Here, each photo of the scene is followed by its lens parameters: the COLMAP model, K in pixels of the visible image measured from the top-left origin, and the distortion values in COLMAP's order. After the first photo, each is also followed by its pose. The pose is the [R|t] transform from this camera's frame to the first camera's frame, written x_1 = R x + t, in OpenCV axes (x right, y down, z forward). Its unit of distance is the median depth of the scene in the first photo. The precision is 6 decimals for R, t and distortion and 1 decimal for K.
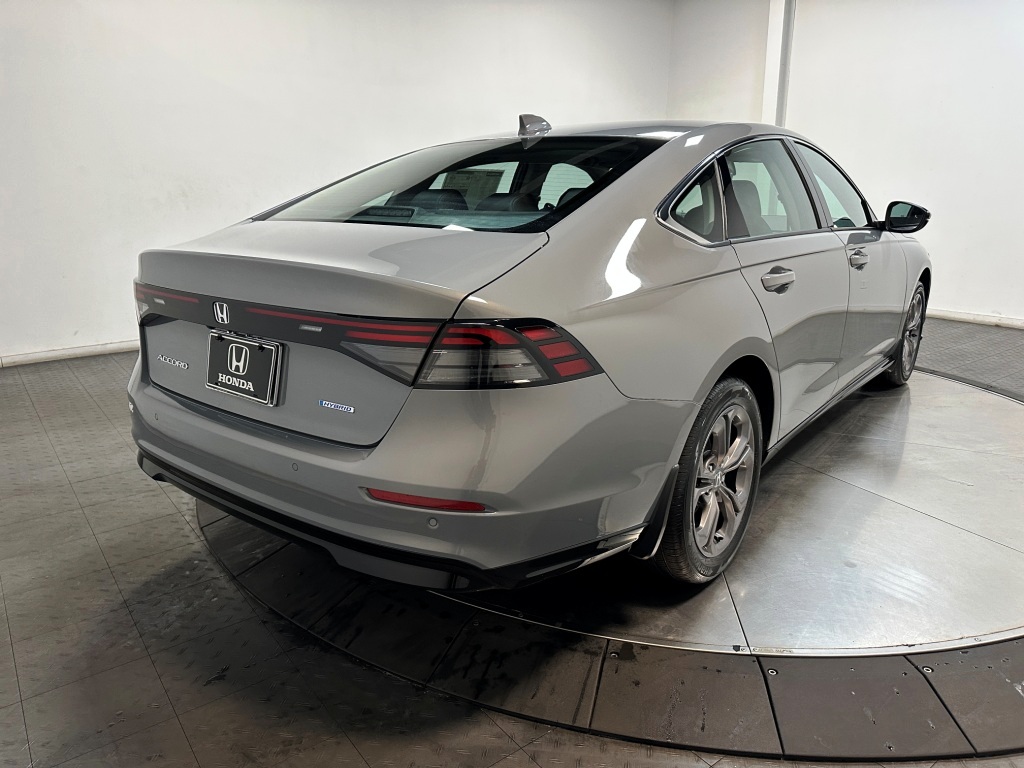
lens RADIAL K [[714.3, 0, 510.1], [0, 714.3, 371.3], [0, 0, 1]] dist [0.029216, -0.042978]
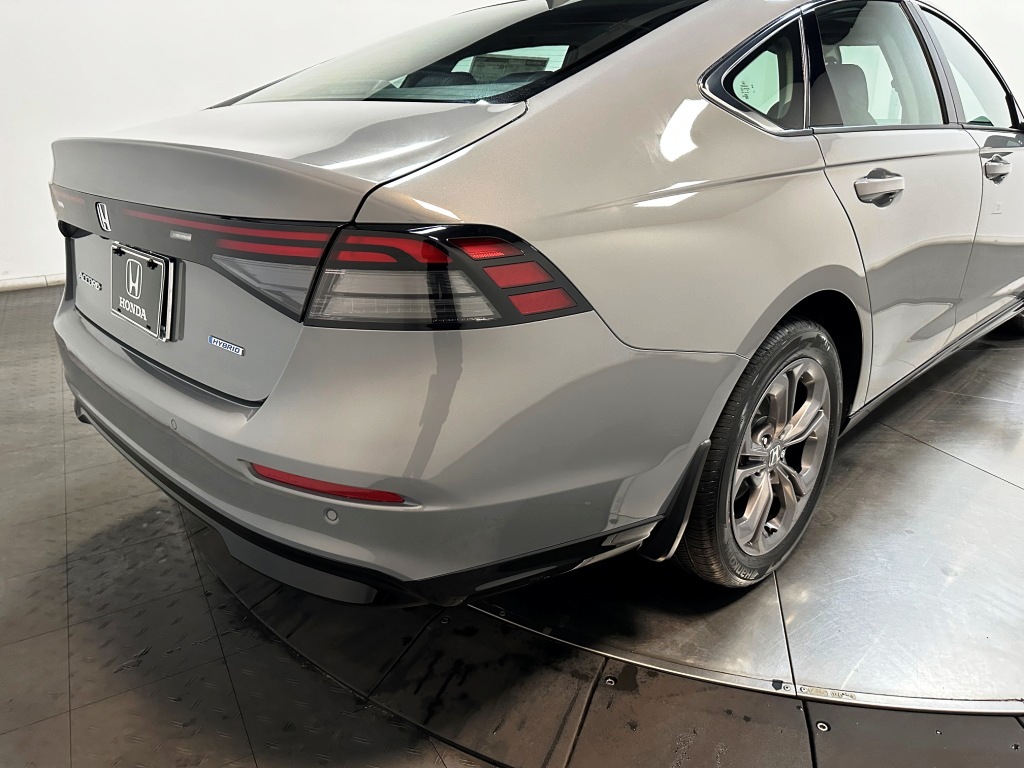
lens RADIAL K [[716.4, 0, 517.4], [0, 716.4, 376.9], [0, 0, 1]] dist [0.000002, -0.006988]
pose [[0.992537, 0.038548, -0.115692, 0.113136], [-0.026478, 0.994213, 0.104110, -0.002828], [0.119036, -0.100270, 0.987814, 0.247100]]
